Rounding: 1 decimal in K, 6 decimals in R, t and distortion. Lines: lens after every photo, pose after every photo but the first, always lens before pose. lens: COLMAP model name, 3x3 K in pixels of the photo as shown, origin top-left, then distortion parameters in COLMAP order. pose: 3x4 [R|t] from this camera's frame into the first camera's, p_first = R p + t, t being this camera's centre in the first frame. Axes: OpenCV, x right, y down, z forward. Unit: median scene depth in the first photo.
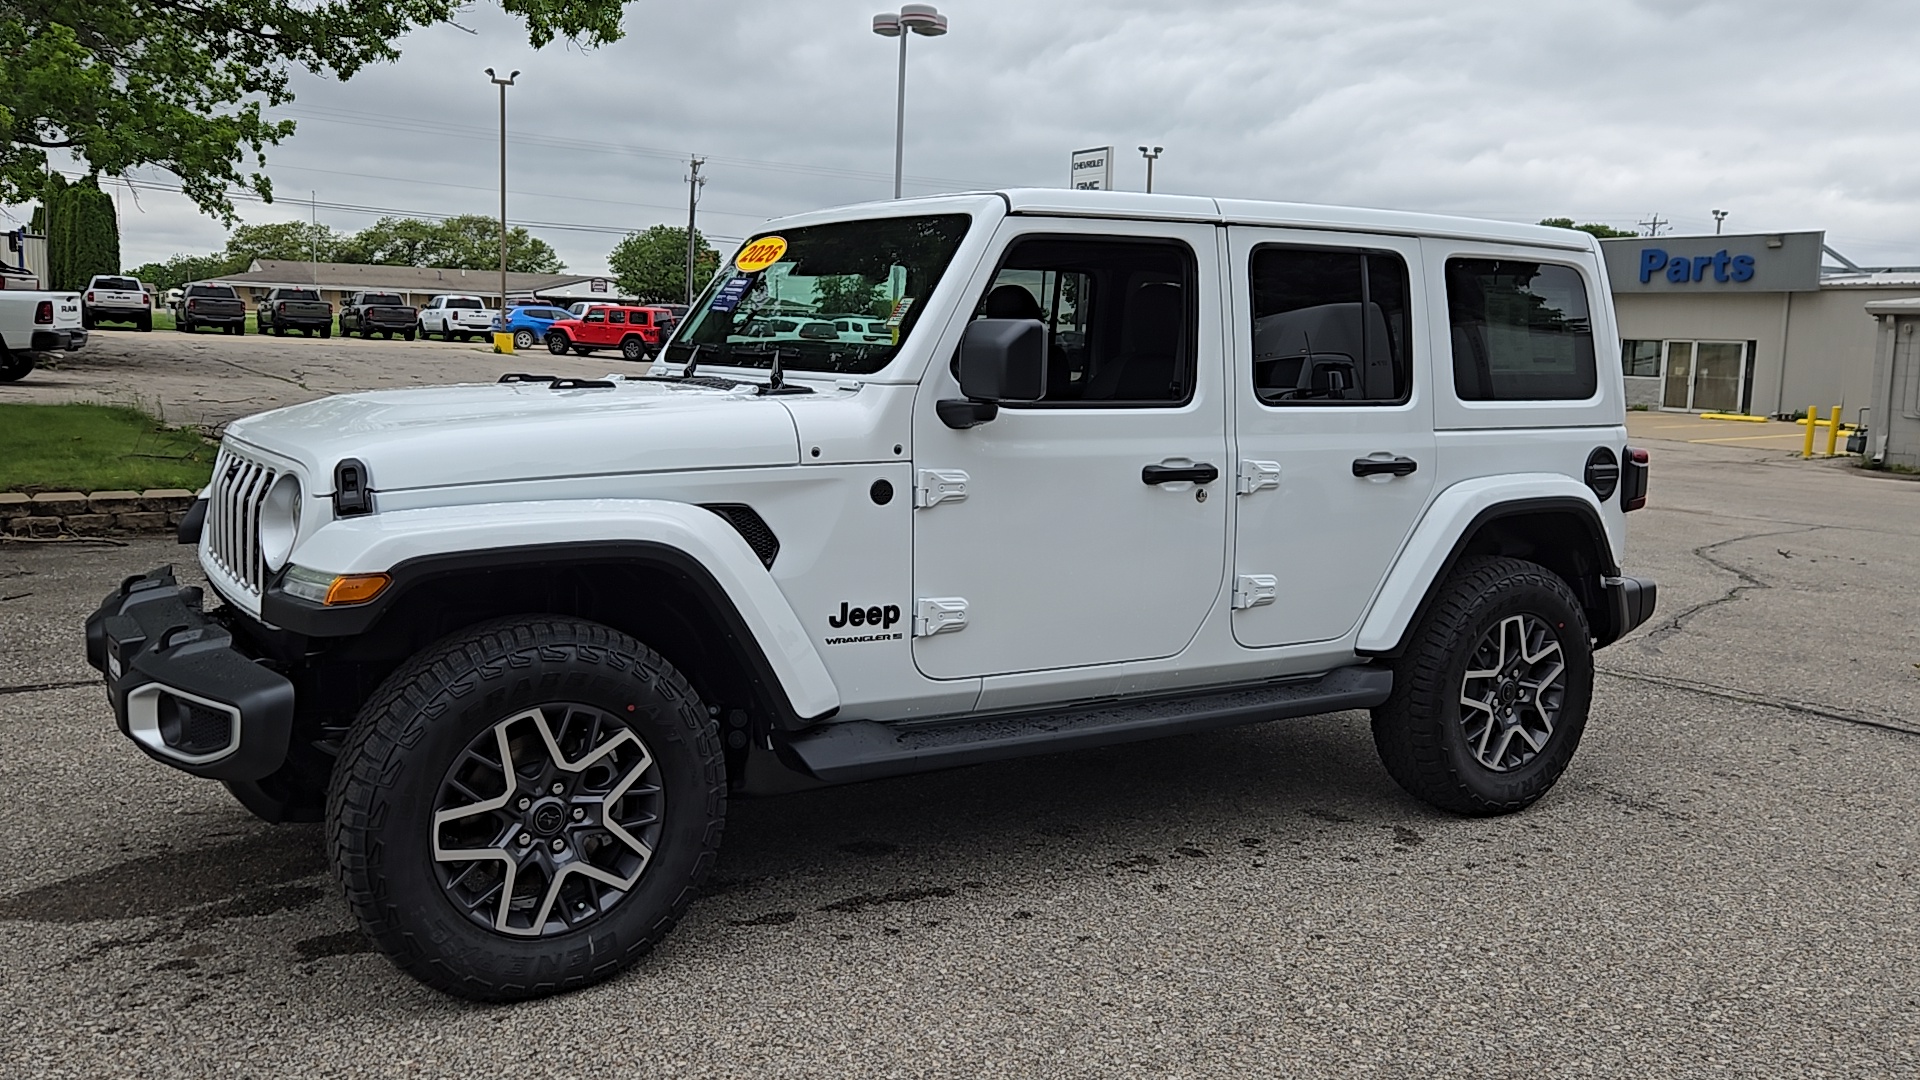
lens RADIAL K [[1611.4, 0, 960.0], [0, 1611.4, 539.4], [0, 0, 1]] dist [0.013720, 0.002210]
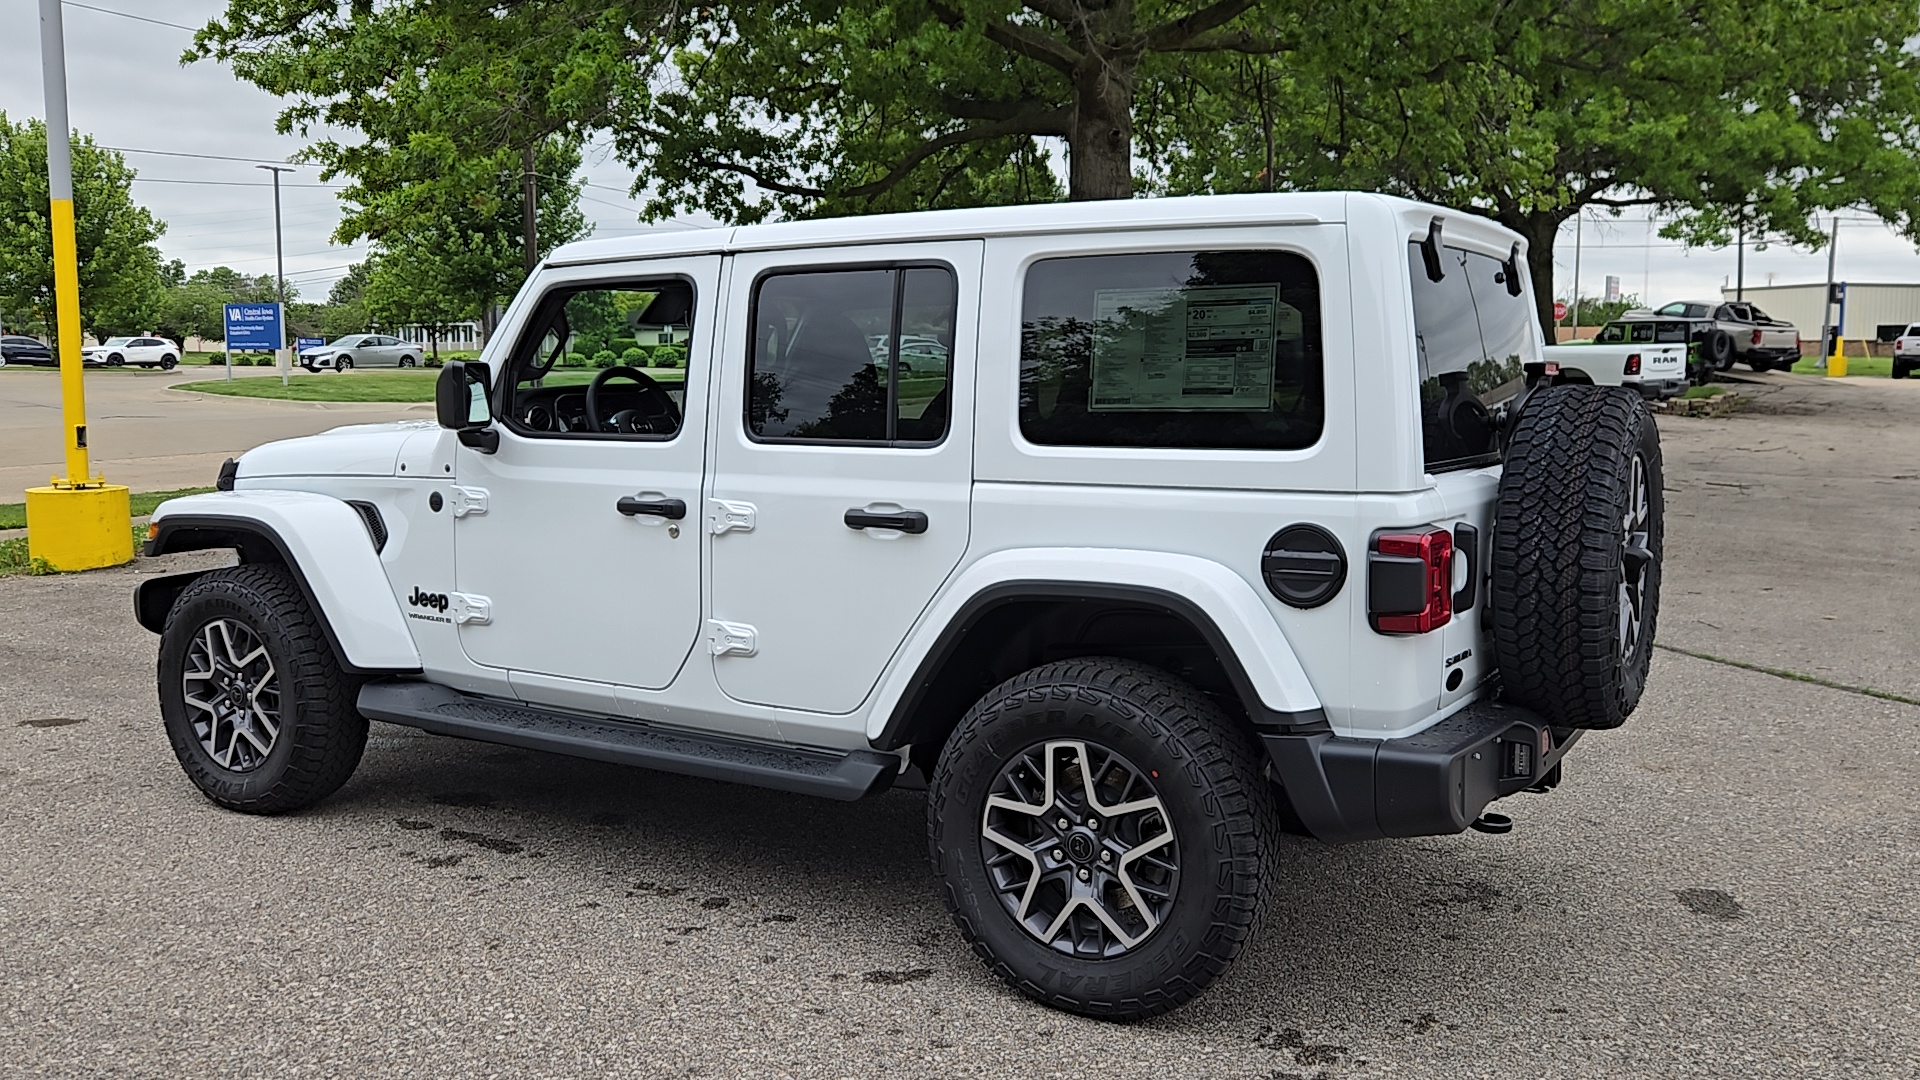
lens RADIAL K [[1611.4, 0, 950.0], [0, 1611.4, 543.9], [0, 0, 1]] dist [0.013720, 0.002210]
pose [[0.440284, 0.073373, -0.894856, 1.089153], [-0.098954, 0.994549, 0.032860, -0.067826], [0.892389, 0.074082, 0.445145, 0.701234]]
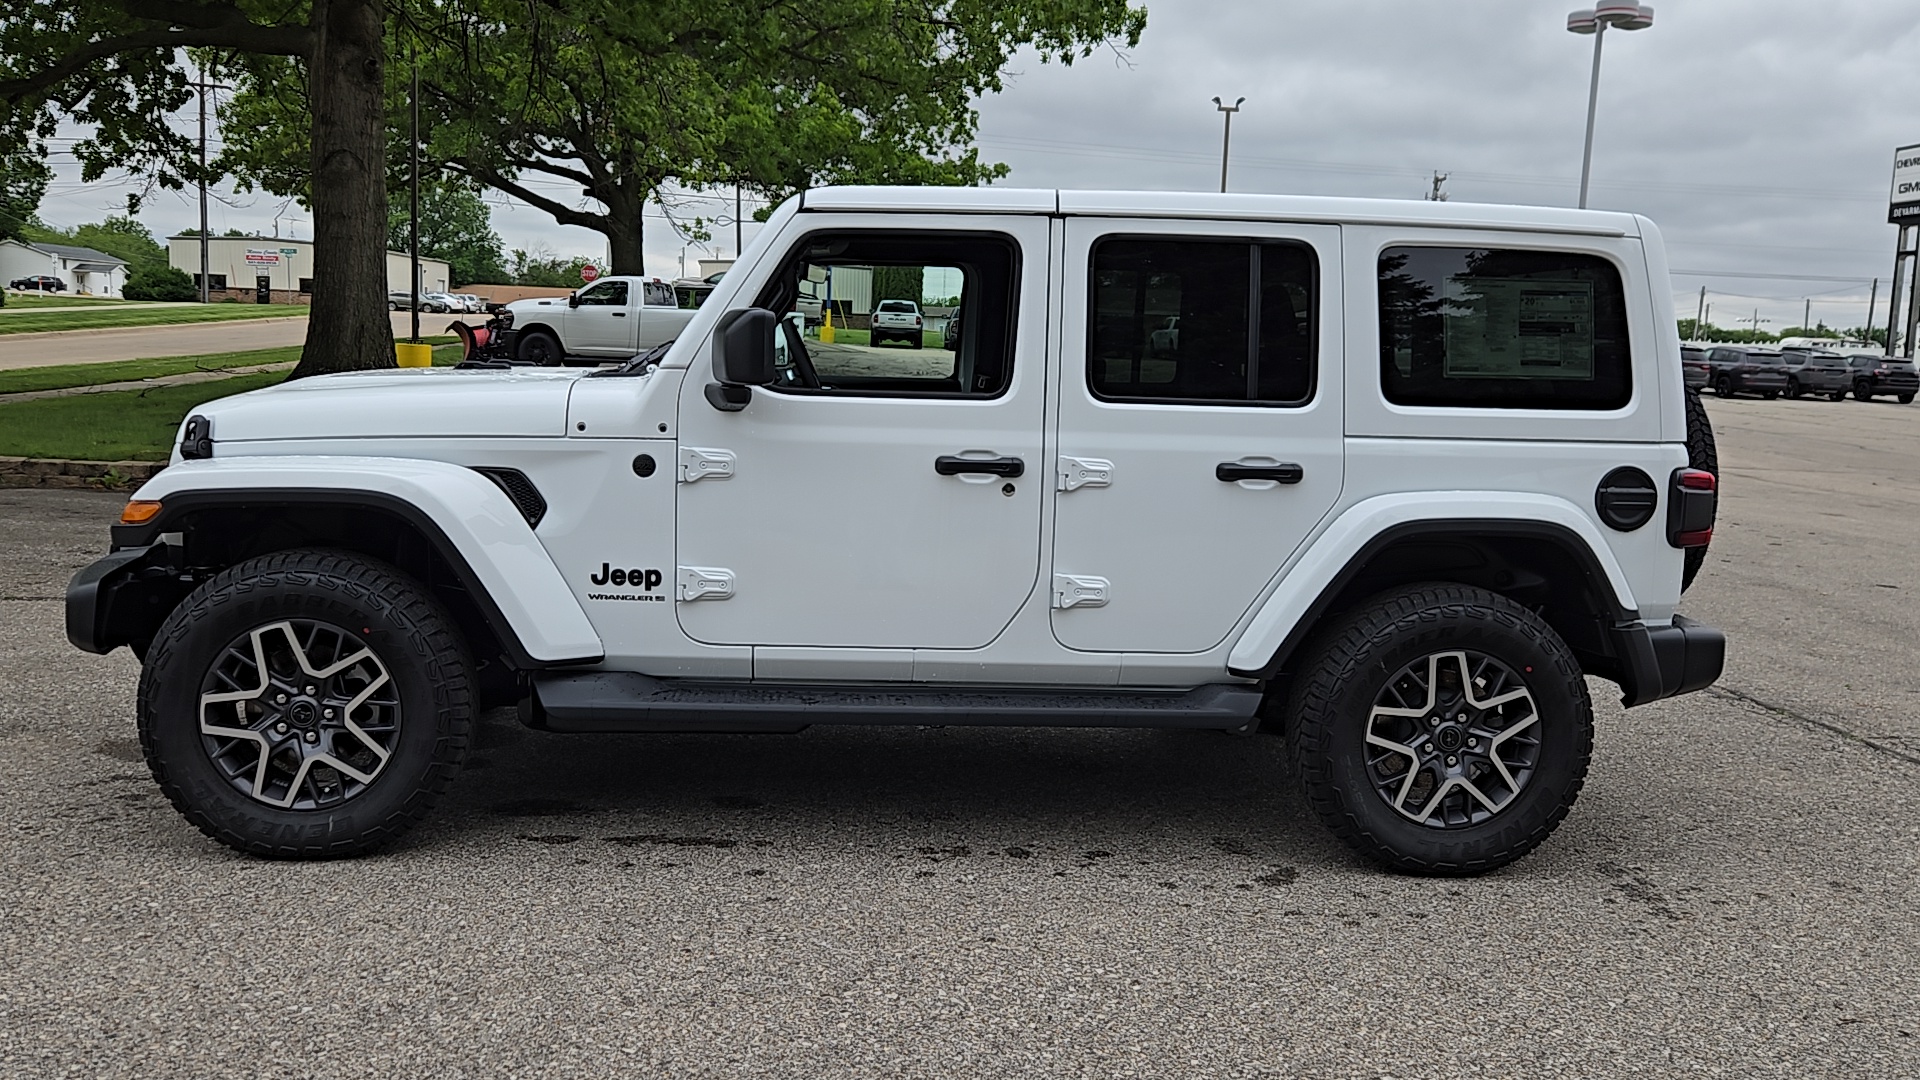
lens RADIAL K [[1611.4, 0, 953.4], [0, 1611.4, 543.5], [0, 0, 1]] dist [0.013720, 0.002210]
pose [[0.885917, 0.063223, -0.459515, 0.567973], [-0.068482, 0.997639, 0.005233, 0.002888], [0.458760, 0.026832, 0.888155, 0.103919]]
